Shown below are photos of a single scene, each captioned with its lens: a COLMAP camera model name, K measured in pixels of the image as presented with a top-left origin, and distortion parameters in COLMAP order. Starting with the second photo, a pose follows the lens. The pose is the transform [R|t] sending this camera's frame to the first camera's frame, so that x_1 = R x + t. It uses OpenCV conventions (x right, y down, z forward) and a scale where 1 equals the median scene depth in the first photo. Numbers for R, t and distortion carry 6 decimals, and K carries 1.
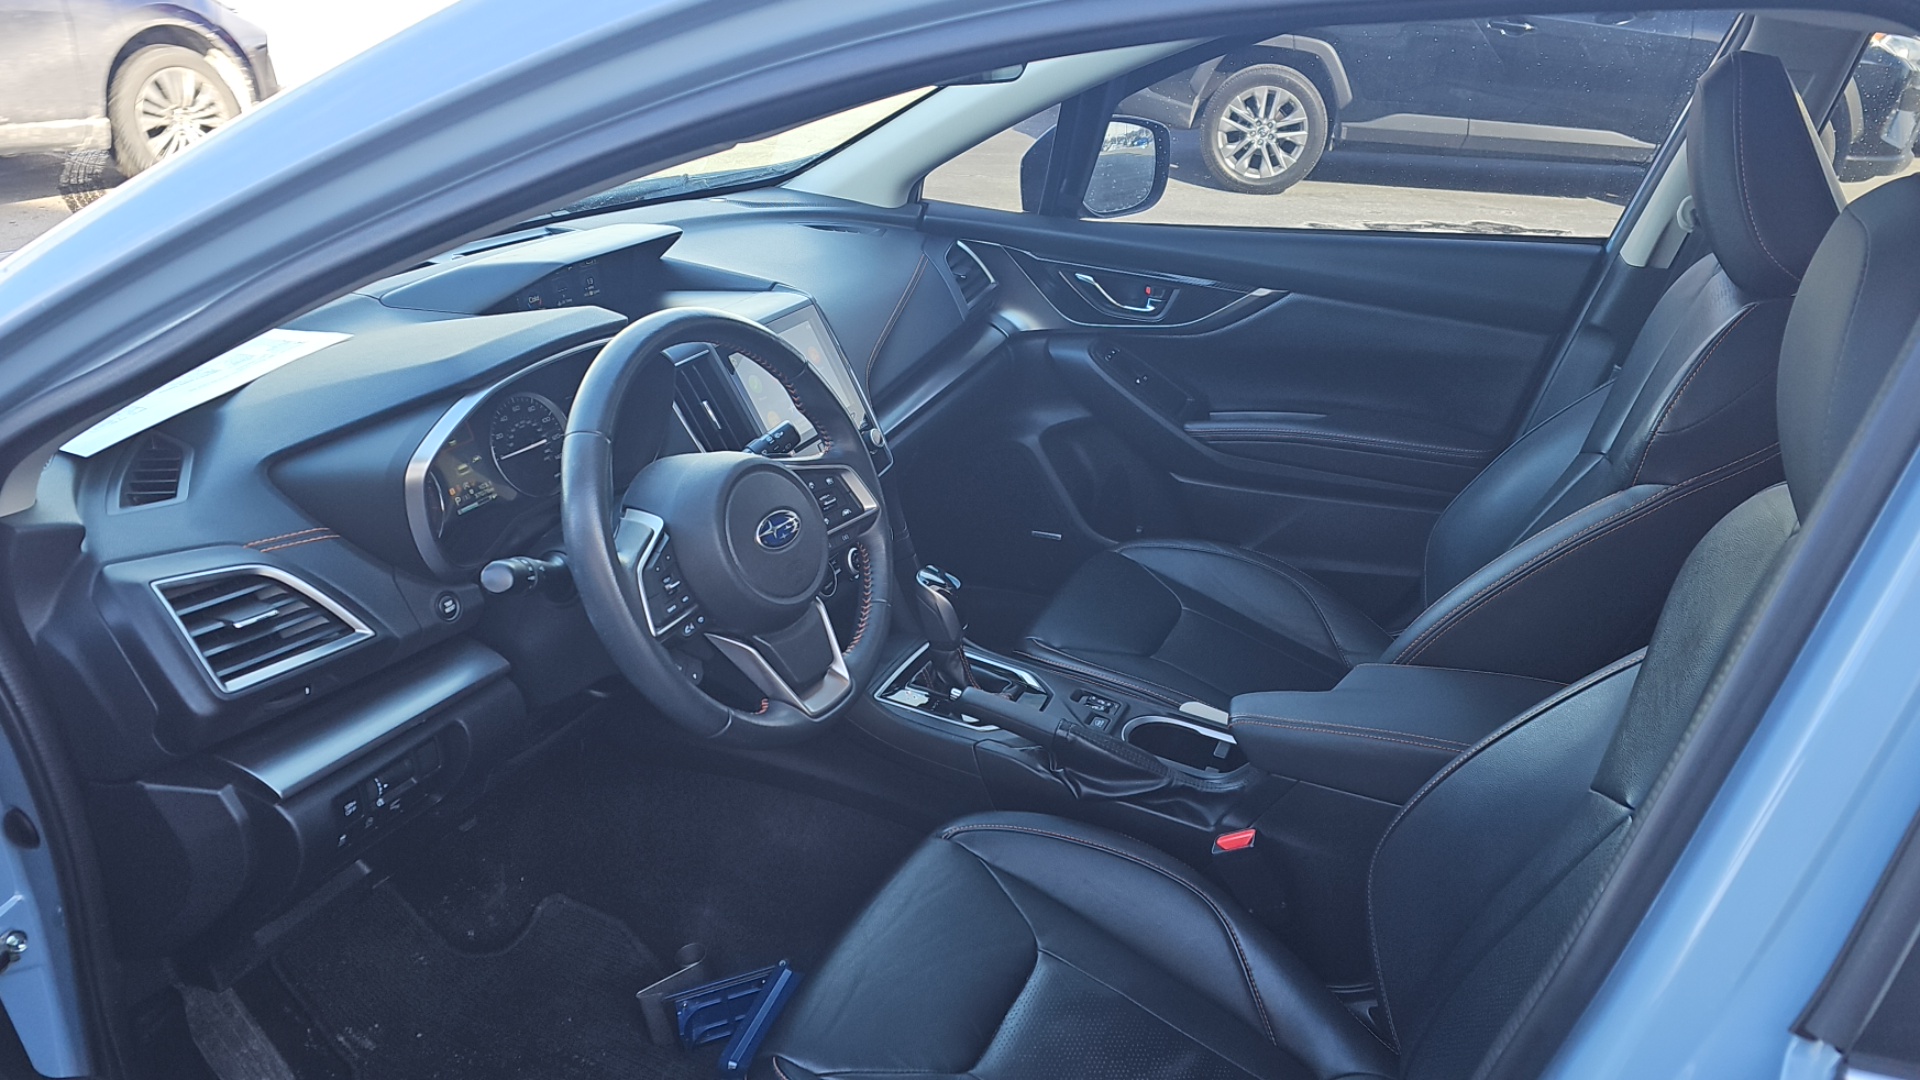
lens RADIAL K [[1367.3, 0, 972.4], [0, 1367.3, 542.5], [0, 0, 1]] dist [0.075638, -0.060490]
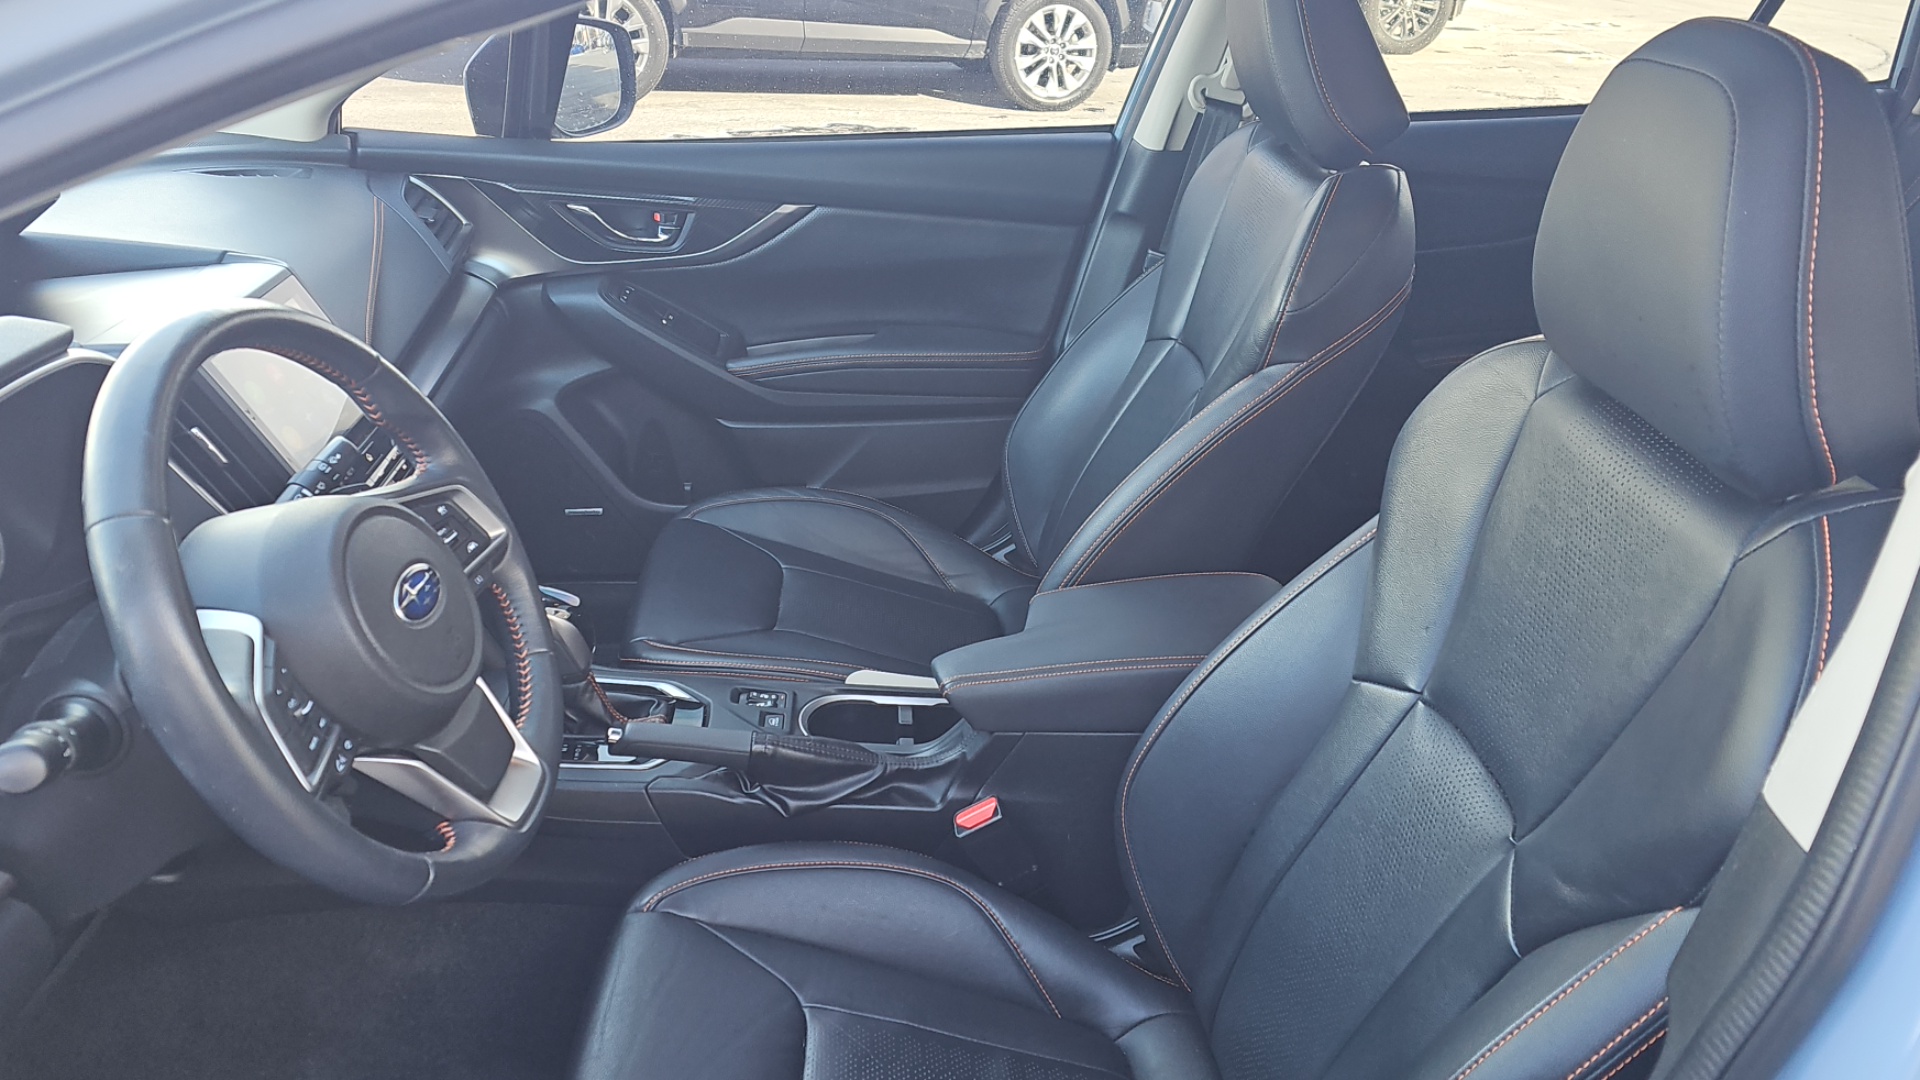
lens RADIAL K [[1367.3, 0, 972.0], [0, 1367.3, 539.9], [0, 0, 1]] dist [0.075638, -0.060490]
pose [[0.890854, -0.192596, 0.411444, -0.116629], [0.168939, 0.981181, 0.093503, -0.037010], [-0.421710, -0.013789, 0.906626, 0.141462]]
